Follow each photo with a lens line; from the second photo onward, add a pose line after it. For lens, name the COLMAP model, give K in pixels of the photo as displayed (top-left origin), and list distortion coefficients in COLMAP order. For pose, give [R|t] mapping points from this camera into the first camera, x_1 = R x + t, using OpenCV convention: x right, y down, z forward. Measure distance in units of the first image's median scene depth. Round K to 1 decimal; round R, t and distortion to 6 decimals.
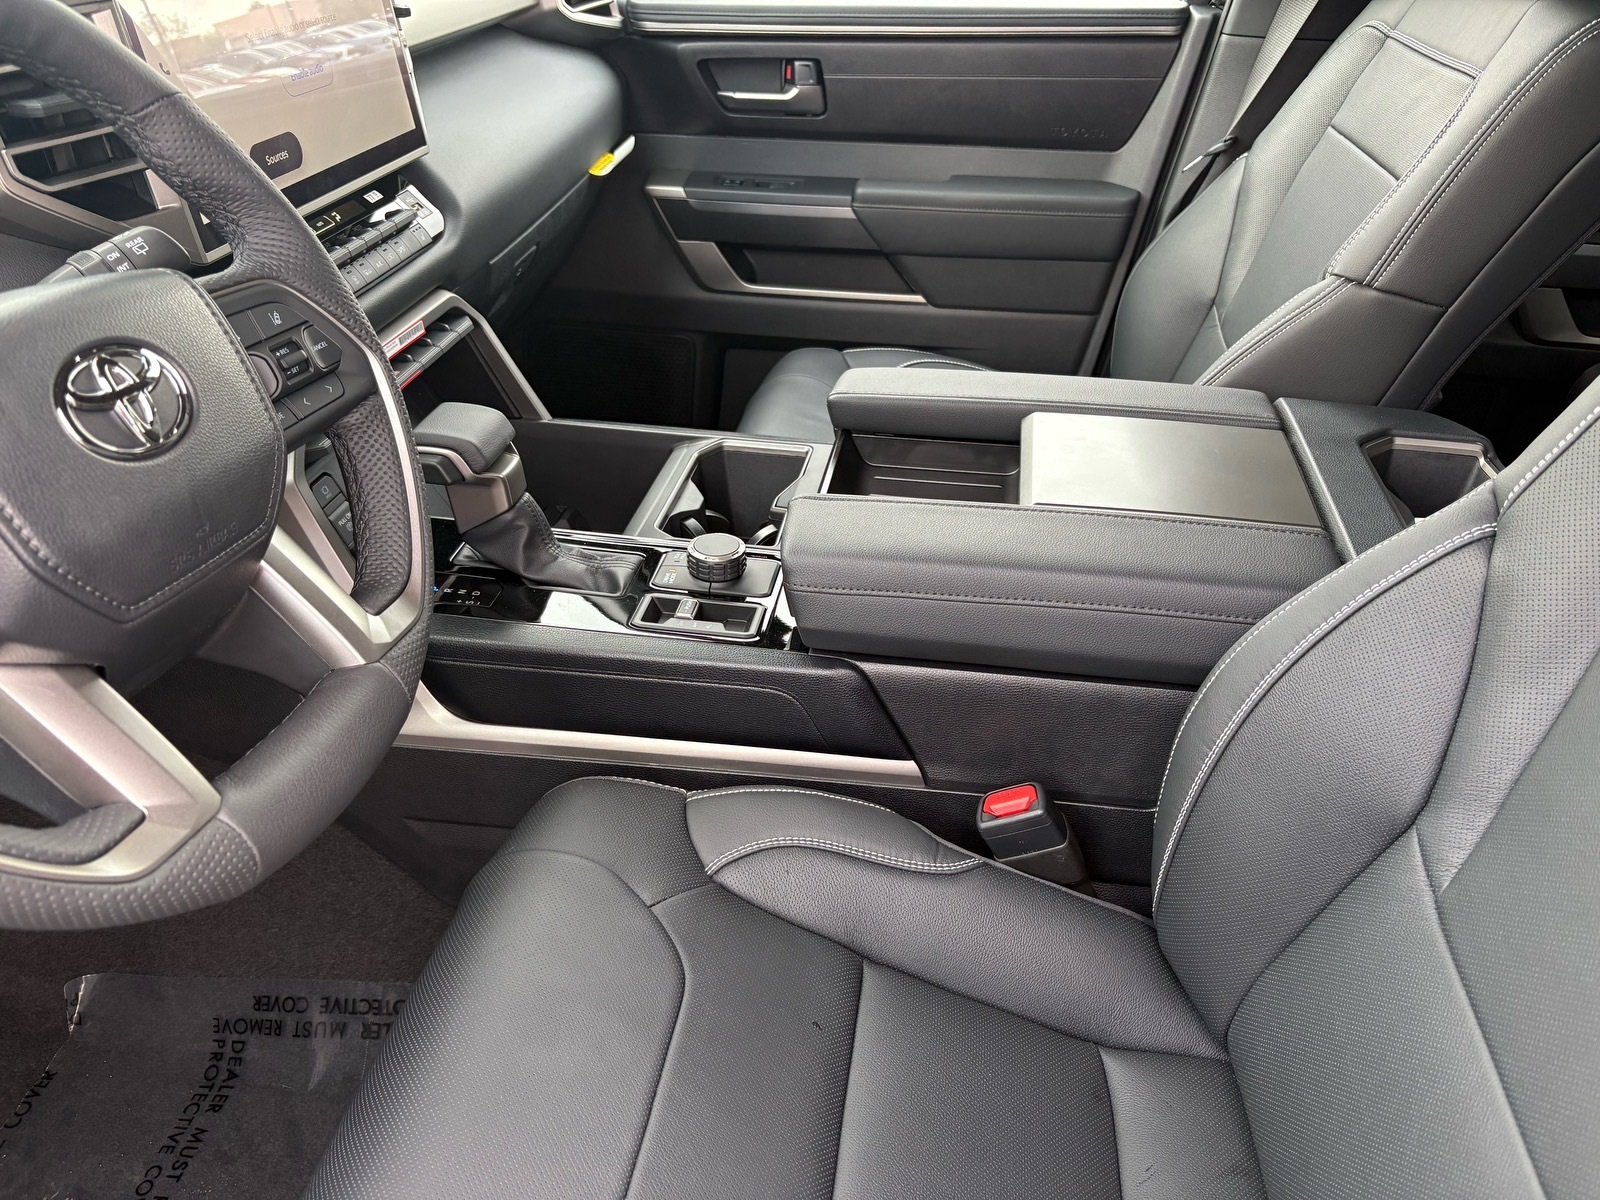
lens RADIAL K [[1235.6, 0, 823.8], [0, 1235.6, 616.5], [0, 0, 1]] dist [0.016436, -0.020088]
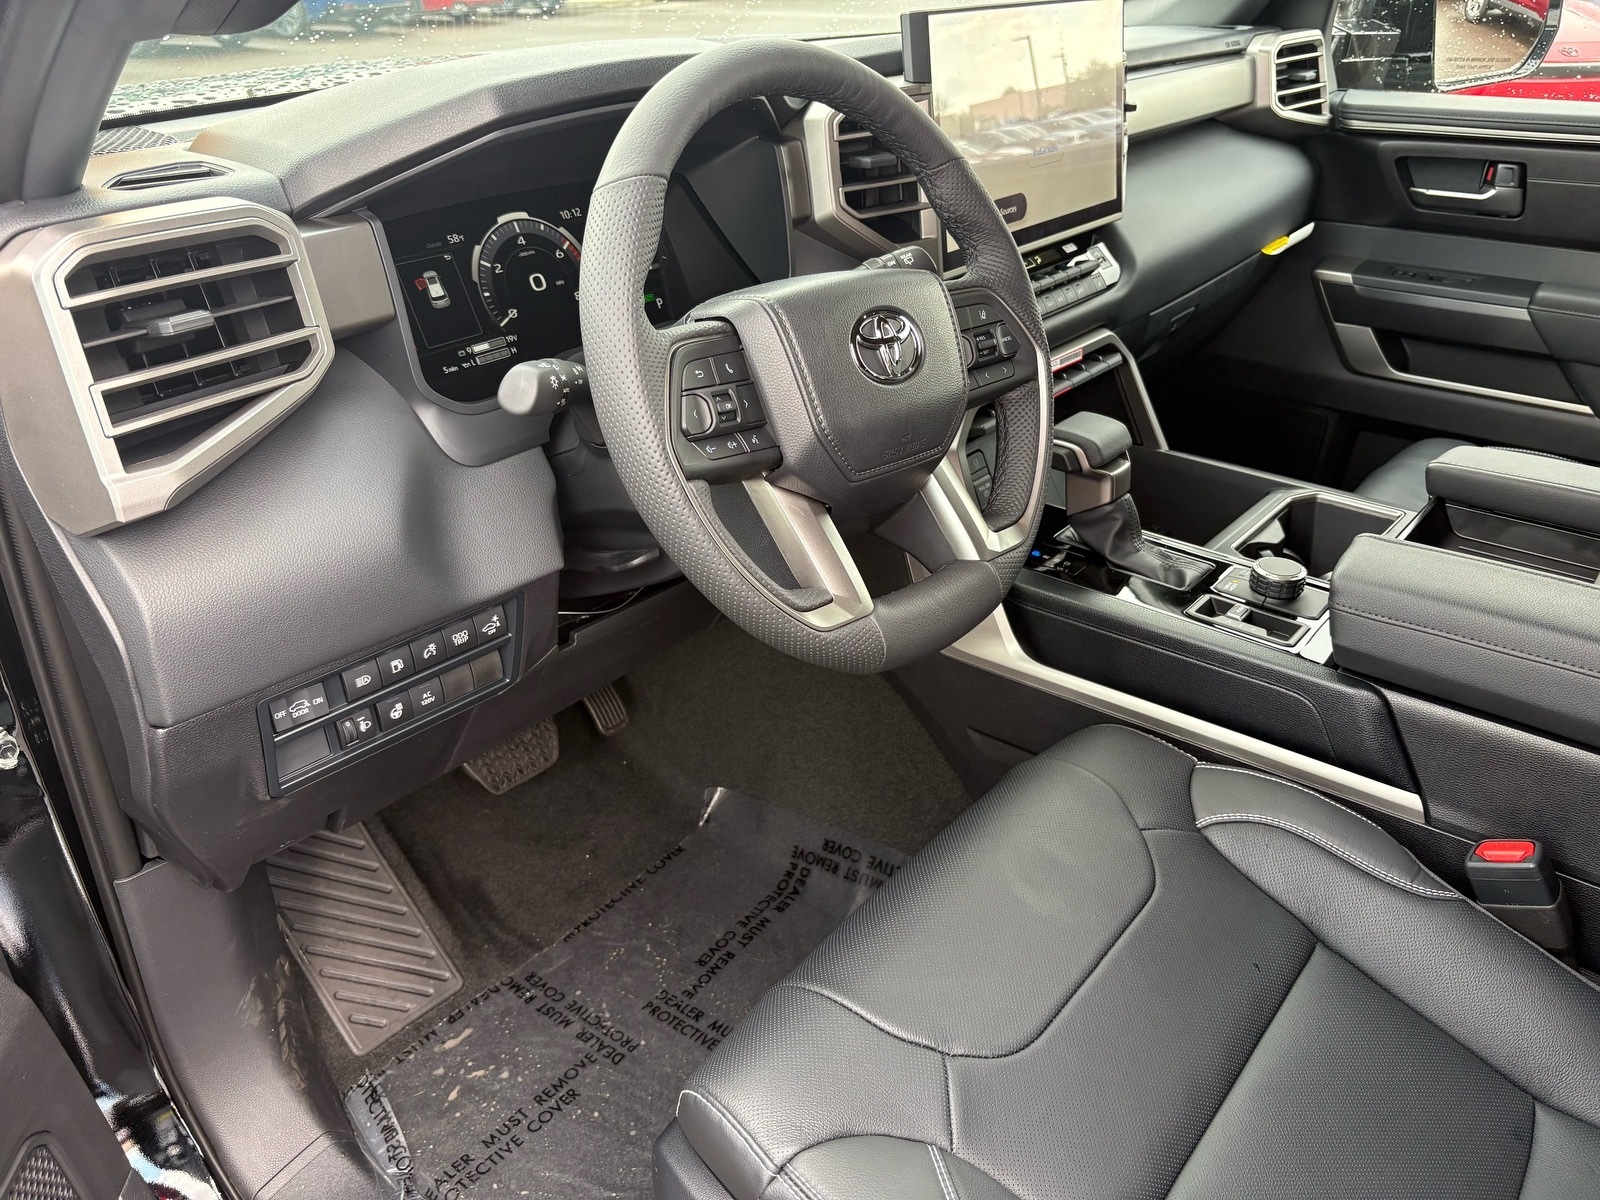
lens RADIAL K [[1240.5, 0, 809.9], [0, 1240.5, 601.9], [0, 0, 1]] dist [0.014694, -0.008329]
pose [[0.858470, 0.220386, -0.463097, 0.078191], [-0.253288, 0.967347, -0.009179, 0.092928], [0.445952, 0.125177, 0.886260, -0.202768]]
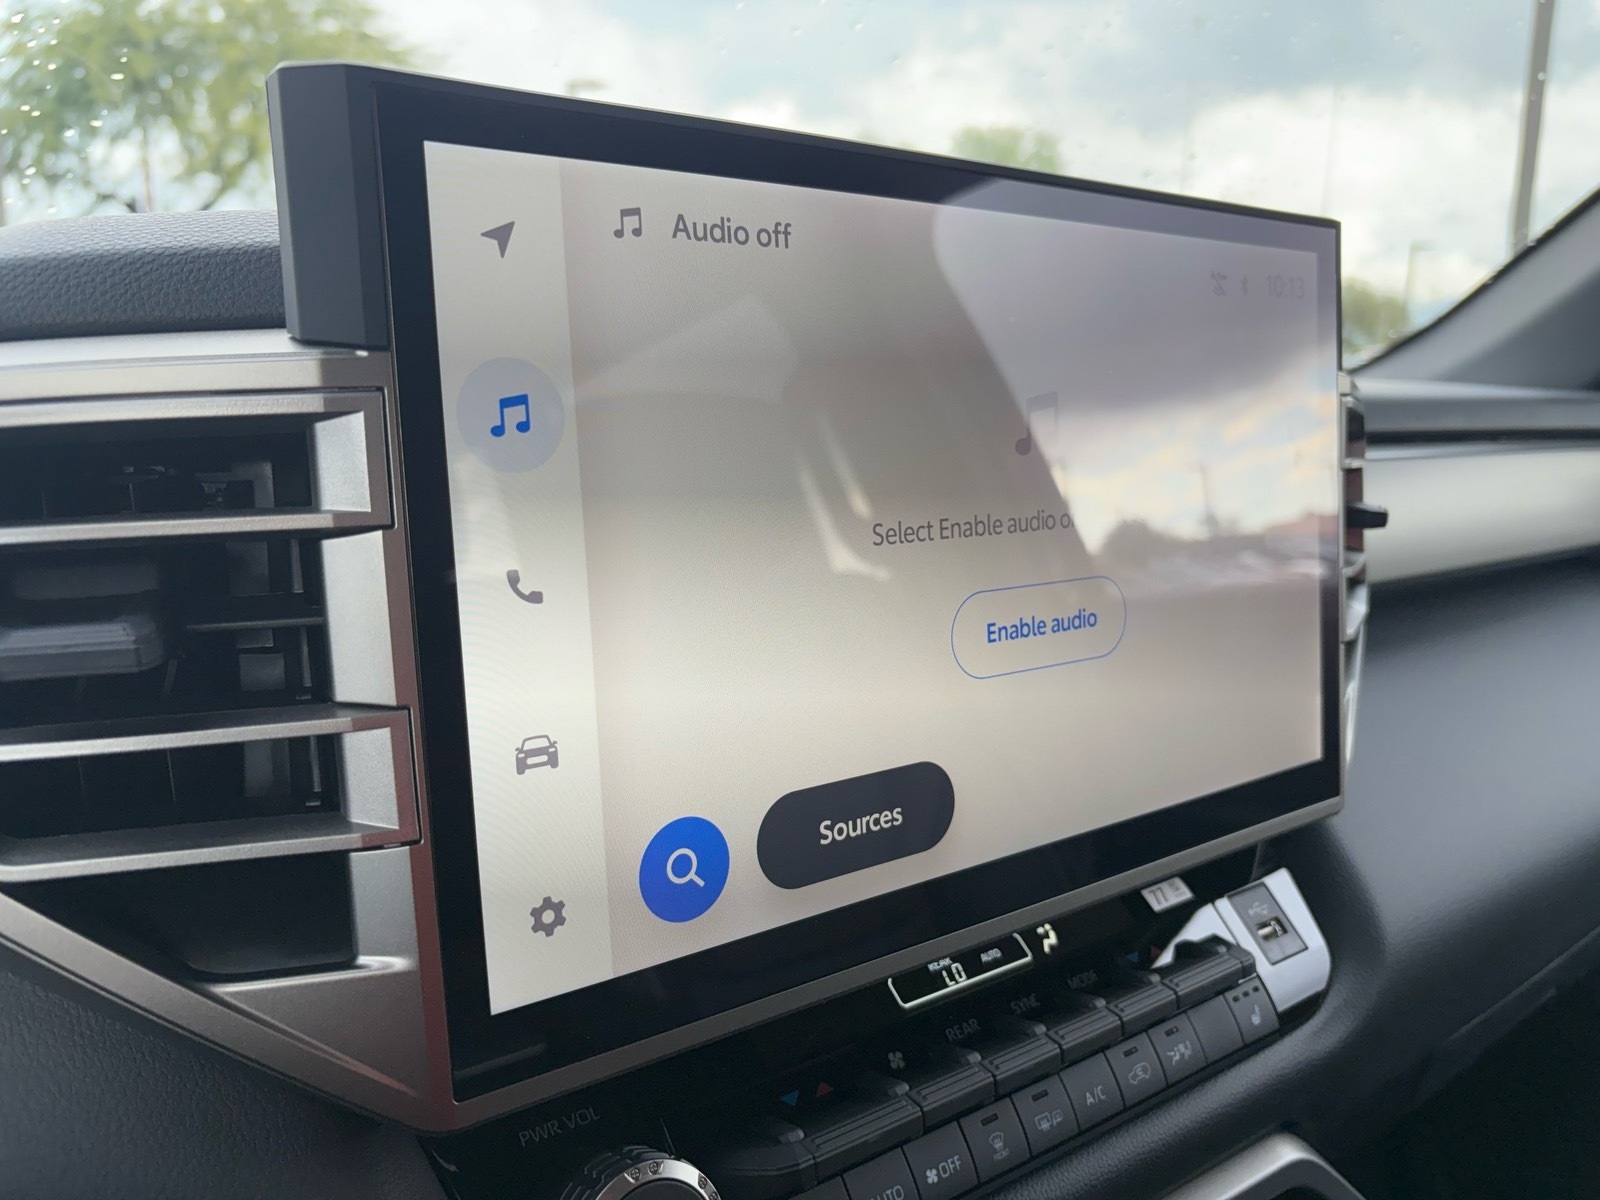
lens RADIAL K [[1263.6, 0, 800.0], [0, 1263.6, 600.0], [0, 0, 1]] dist [-0.009832, -0.012205]
pose [[0.711251, 0.135073, -0.689839, -0.186476], [-0.385142, 0.895834, -0.221690, -0.313720], [0.588037, 0.423363, 0.689185, 0.646063]]
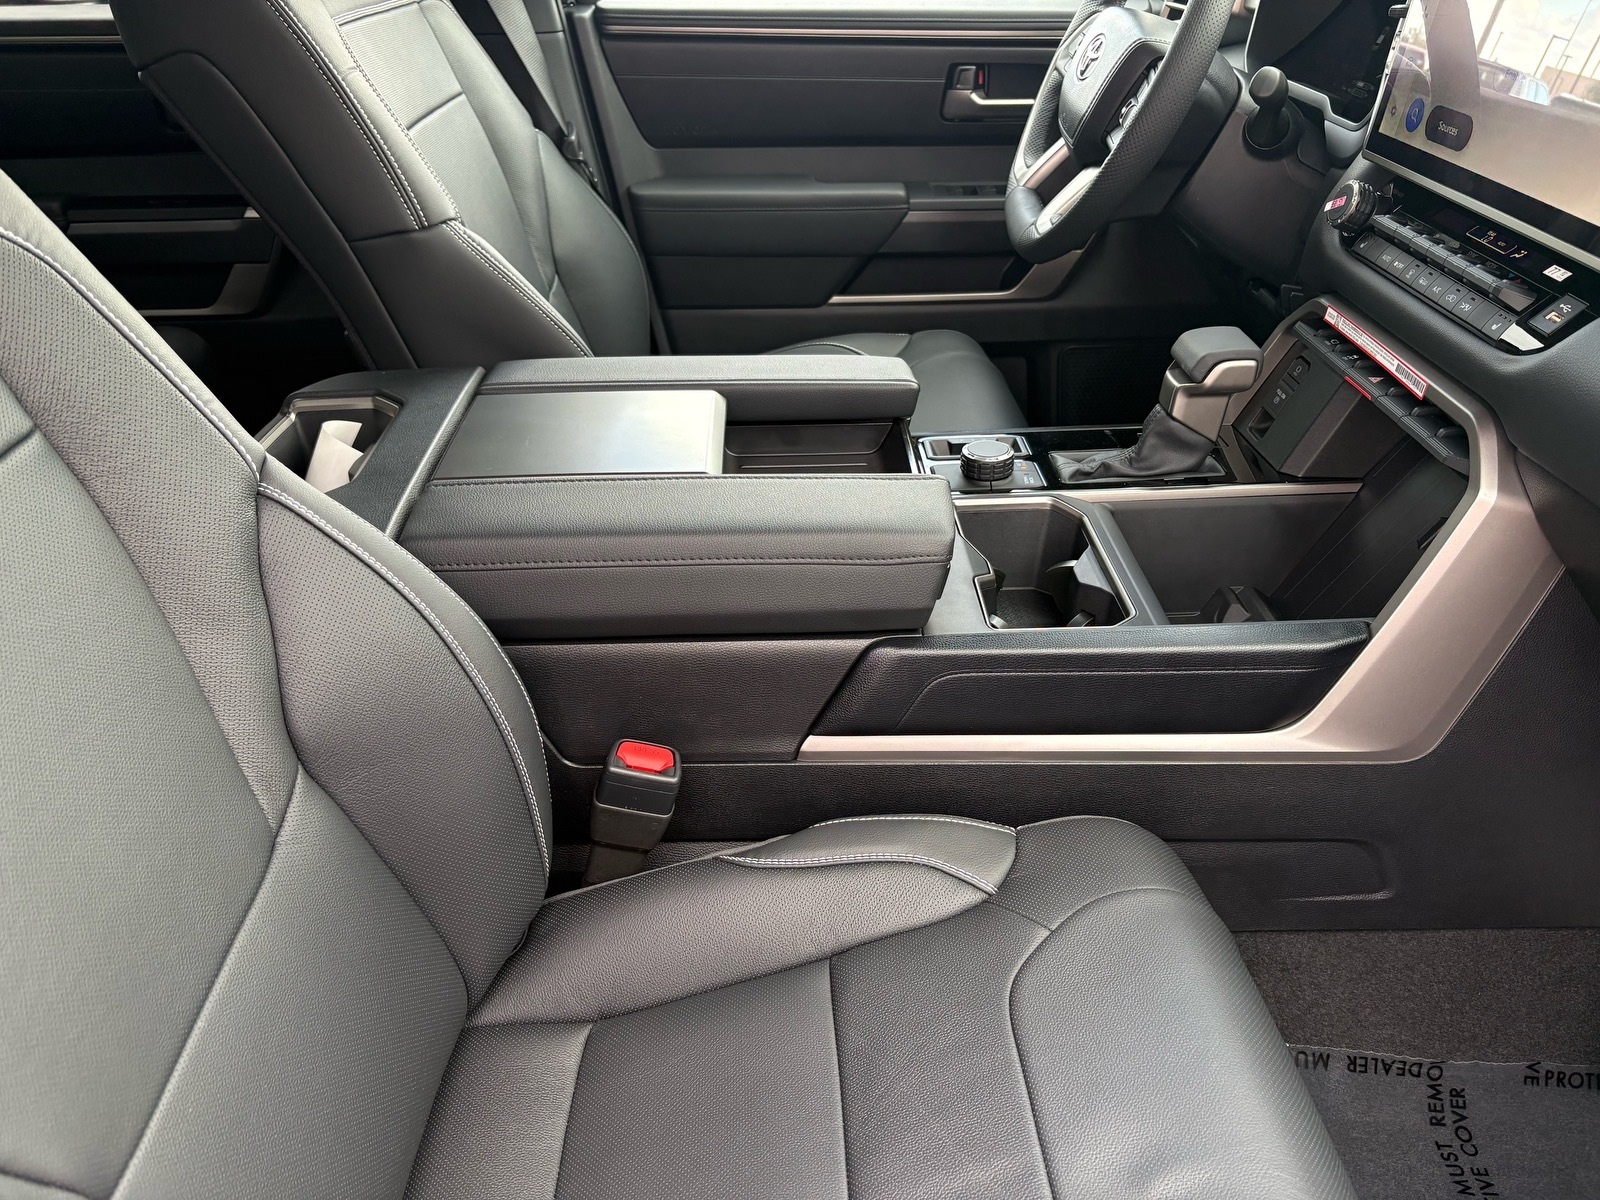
lens RADIAL K [[1228.5, 0, 802.9], [0, 1228.5, 606.4], [0, 0, 1]] dist [0.022818, -0.005537]
pose [[-0.984885, 0.079751, -0.153755, 0.269135], [-0.101102, 0.456081, 0.884177, -0.978819], [0.140639, 0.886357, -0.441125, 1.613408]]
